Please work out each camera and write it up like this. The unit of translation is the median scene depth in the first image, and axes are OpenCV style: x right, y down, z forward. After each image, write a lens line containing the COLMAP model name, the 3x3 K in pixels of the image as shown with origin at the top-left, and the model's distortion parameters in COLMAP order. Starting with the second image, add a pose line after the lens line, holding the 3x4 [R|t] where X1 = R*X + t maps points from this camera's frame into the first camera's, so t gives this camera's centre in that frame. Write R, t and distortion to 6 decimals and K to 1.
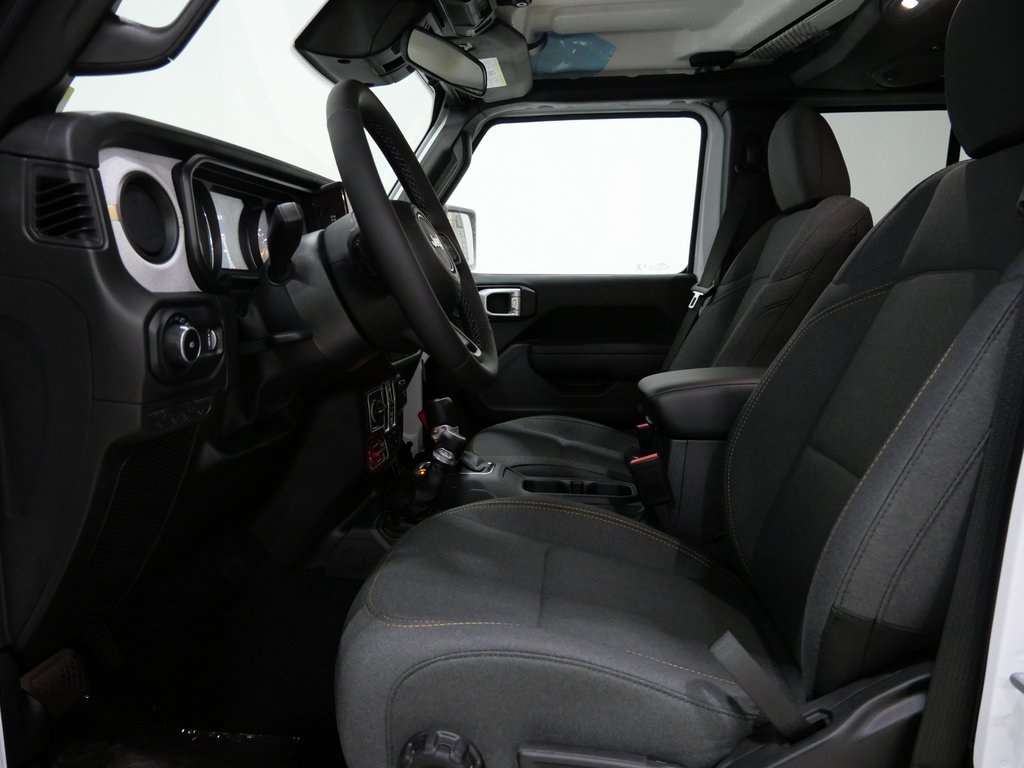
lens RADIAL K [[758.6, 0, 512.0], [0, 758.6, 384.0], [0, 0, 1]] dist [0.000586, -0.000867]
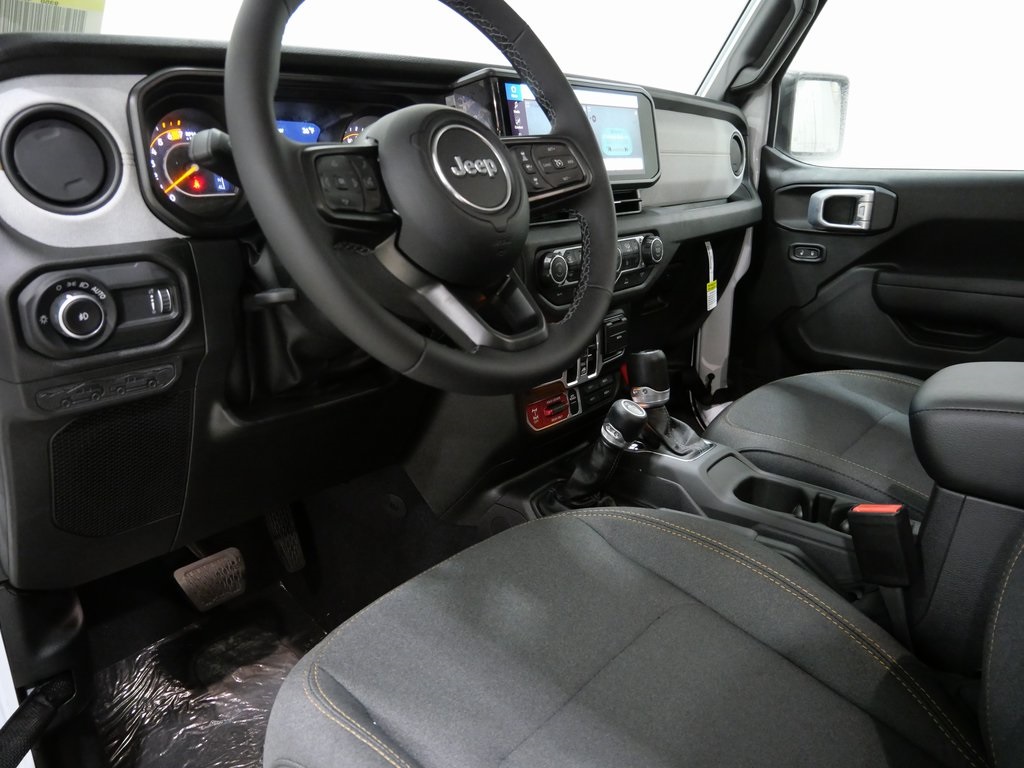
lens RADIAL K [[758.6, 0, 512.0], [0, 758.6, 384.0], [0, 0, 1]] dist [0.000586, -0.000867]
pose [[0.818355, 0.167400, -0.549793, 0.221557], [-0.070632, 0.978682, 0.192853, -0.087682], [0.570356, -0.118989, 0.812733, 0.293604]]
